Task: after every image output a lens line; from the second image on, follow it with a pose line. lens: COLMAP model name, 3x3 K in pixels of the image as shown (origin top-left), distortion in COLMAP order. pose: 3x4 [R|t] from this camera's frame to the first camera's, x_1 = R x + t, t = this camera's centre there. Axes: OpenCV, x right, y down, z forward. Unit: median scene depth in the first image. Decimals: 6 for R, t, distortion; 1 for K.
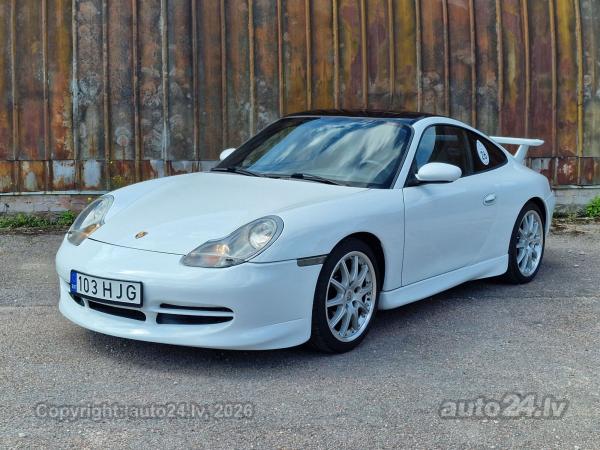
lens RADIAL K [[859.7, 0, 301.3], [0, 859.7, 223.8], [0, 0, 1]] dist [0.048496, 0.000000]
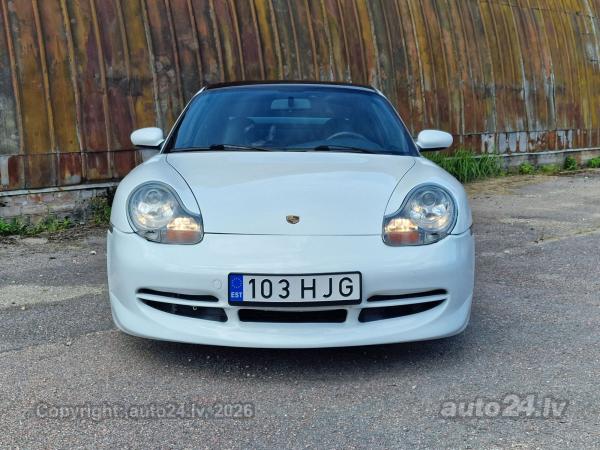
lens RADIAL K [[859.7, 0, 298.9], [0, 859.7, 228.1], [0, 0, 1]] dist [0.048496, 0.000000]
pose [[0.783293, -0.088308, 0.615349, -0.331865], [0.094355, 0.995279, 0.022725, 0.001680], [-0.614451, 0.040261, 0.787927, 0.185580]]
